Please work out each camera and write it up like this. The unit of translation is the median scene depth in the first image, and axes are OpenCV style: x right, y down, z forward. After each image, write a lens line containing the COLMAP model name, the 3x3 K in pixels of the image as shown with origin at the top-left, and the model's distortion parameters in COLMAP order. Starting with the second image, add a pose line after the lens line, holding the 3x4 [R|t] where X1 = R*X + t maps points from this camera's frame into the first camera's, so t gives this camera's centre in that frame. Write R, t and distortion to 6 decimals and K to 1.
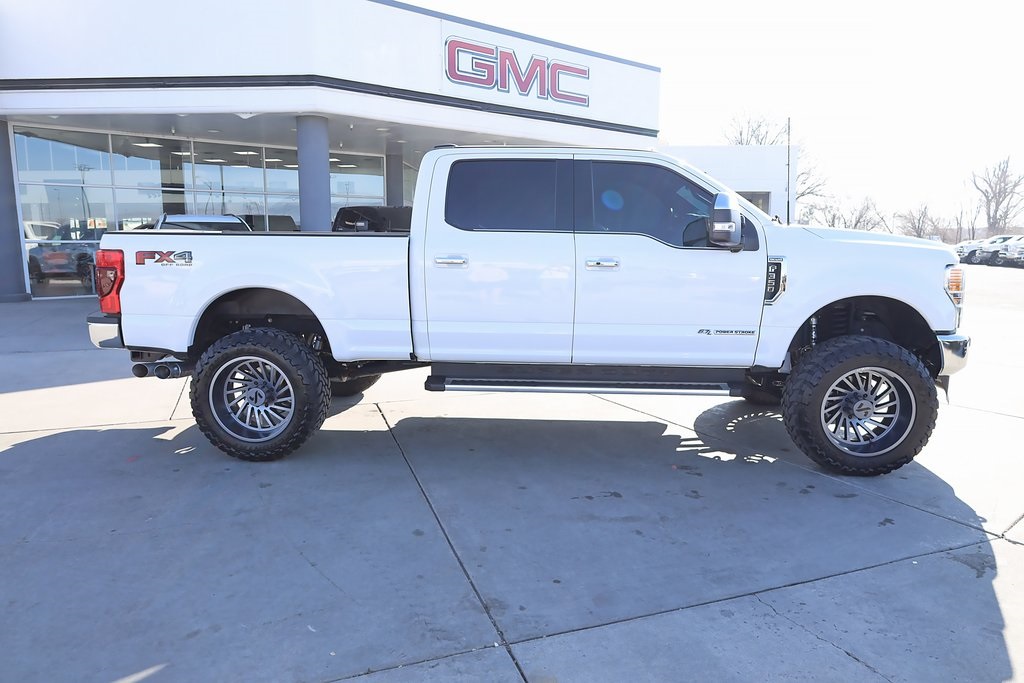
lens RADIAL K [[702.2, 0, 512.2], [0, 702.2, 344.0], [0, 0, 1]] dist [-0.008529, -0.000357]
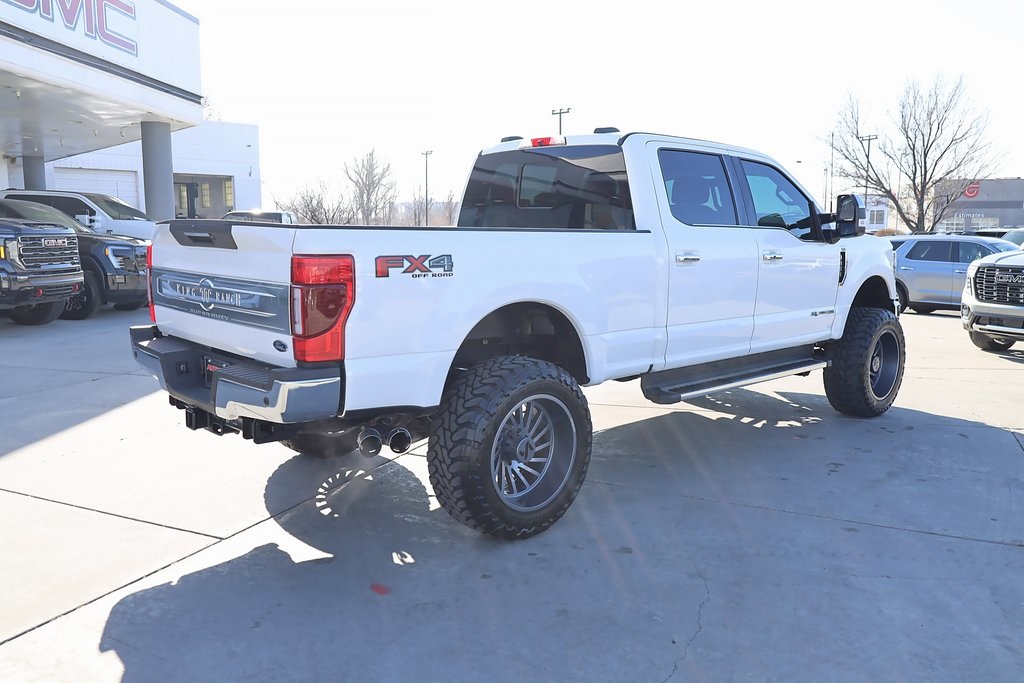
lens RADIAL K [[825.6, 0, 516.9], [0, 825.6, 325.0], [0, 0, 1]] dist [-0.006303, -0.015878]
pose [[0.673697, -0.084144, 0.734202, -0.984299], [0.107733, 0.994066, 0.015071, -0.068145], [-0.731113, 0.068944, 0.678764, 0.407084]]
